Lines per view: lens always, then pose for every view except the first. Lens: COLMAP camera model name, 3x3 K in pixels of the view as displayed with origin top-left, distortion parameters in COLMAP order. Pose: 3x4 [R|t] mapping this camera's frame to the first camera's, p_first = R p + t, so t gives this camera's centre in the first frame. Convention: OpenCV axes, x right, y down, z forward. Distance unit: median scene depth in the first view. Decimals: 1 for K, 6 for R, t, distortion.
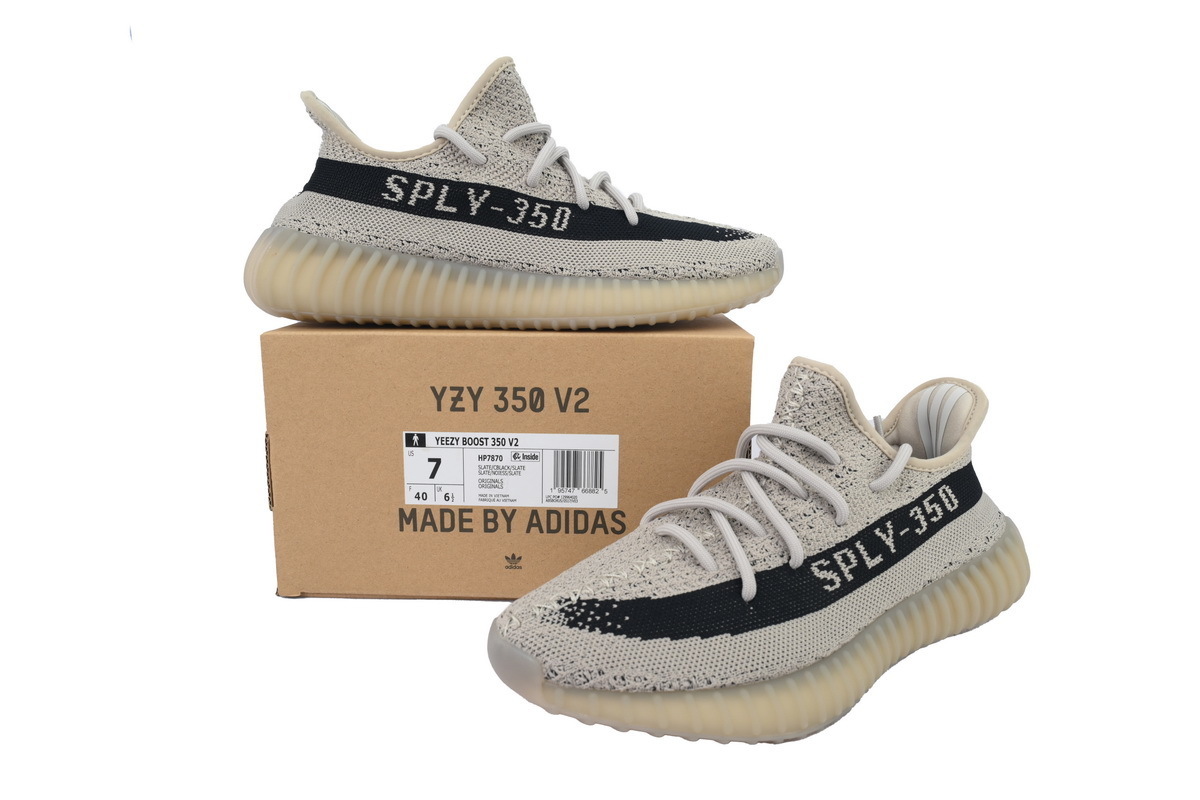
lens RADIAL K [[837.7, 0, 600.0], [0, 837.7, 400.0], [0, 0, 1]] dist [0.002587, -0.000458]
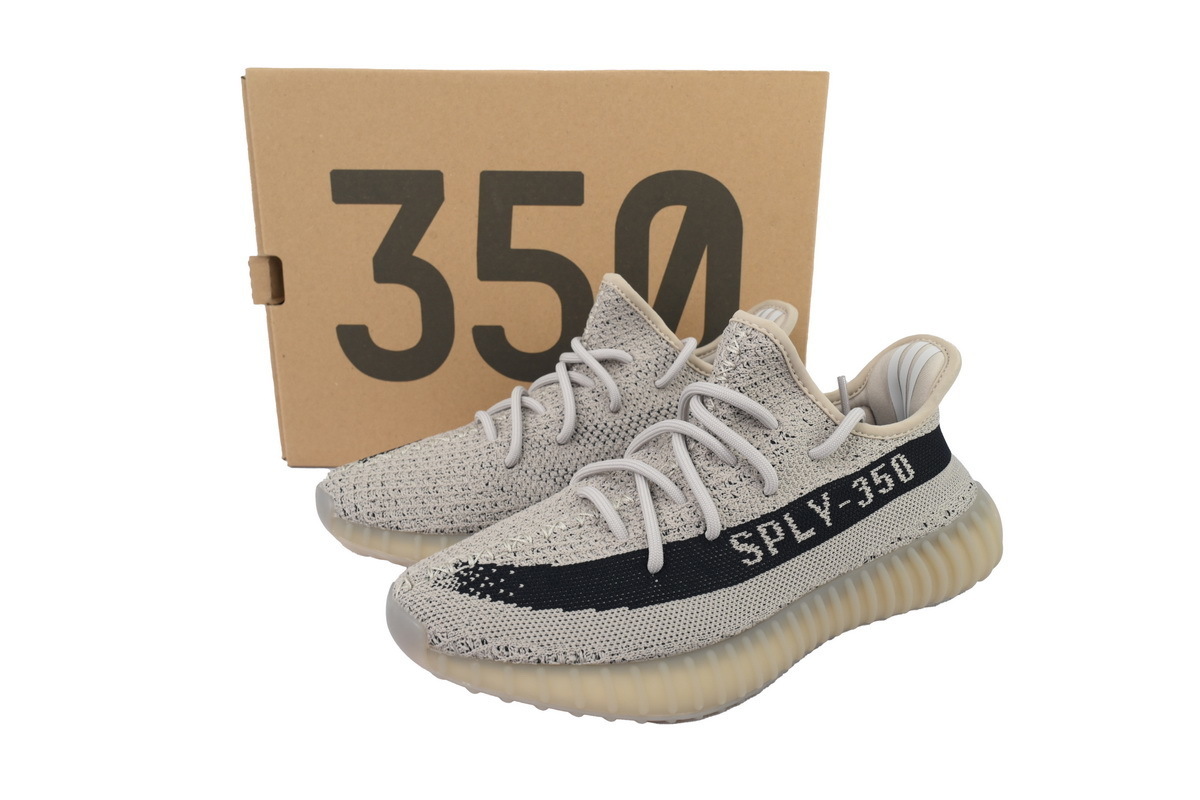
lens RADIAL K [[837.7, 0, 600.0], [0, 837.7, 400.0], [0, 0, 1]] dist [0.002587, -0.000458]
pose [[0.995231, 0.027311, -0.093646, 0.188507], [-0.019833, 0.996608, 0.079867, -0.027063], [0.095510, -0.077629, 0.992397, 0.068964]]
